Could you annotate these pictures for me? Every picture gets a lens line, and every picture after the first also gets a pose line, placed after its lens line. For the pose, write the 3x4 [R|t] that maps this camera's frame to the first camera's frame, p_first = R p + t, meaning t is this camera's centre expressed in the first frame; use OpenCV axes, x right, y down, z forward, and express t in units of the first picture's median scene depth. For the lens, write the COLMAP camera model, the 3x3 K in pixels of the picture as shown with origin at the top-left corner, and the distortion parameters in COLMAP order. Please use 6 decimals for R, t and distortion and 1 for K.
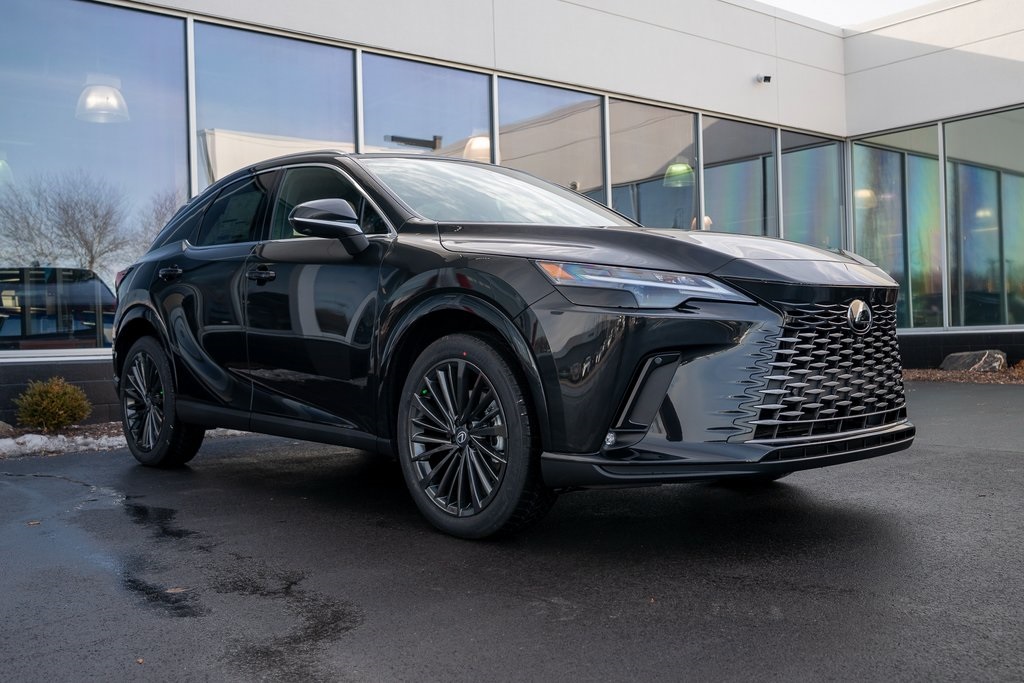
lens RADIAL K [[975.1, 0, 505.2], [0, 975.1, 336.4], [0, 0, 1]] dist [-0.040021, 0.000000]
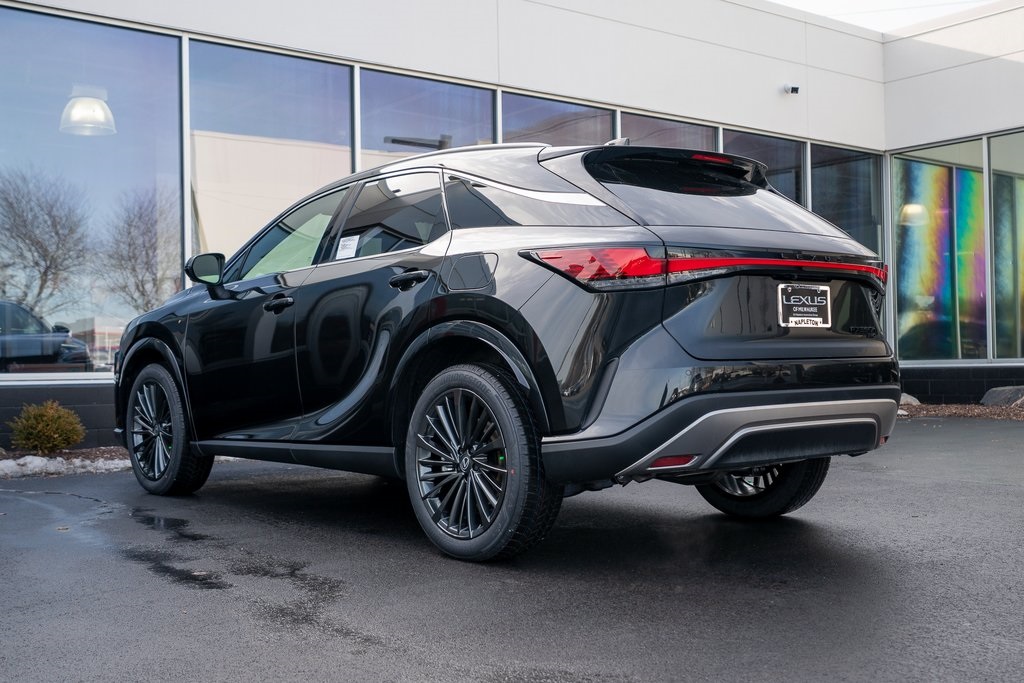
lens RADIAL K [[1187.8, 0, 516.0], [0, 1187.8, 345.8], [0, 0, 1]] dist [-0.010049, 0.000000]
pose [[0.999851, 0.011278, -0.013074, 0.028145], [-0.011441, 0.999856, -0.012504, -0.004197], [0.012931, 0.012652, 0.999836, -0.188264]]
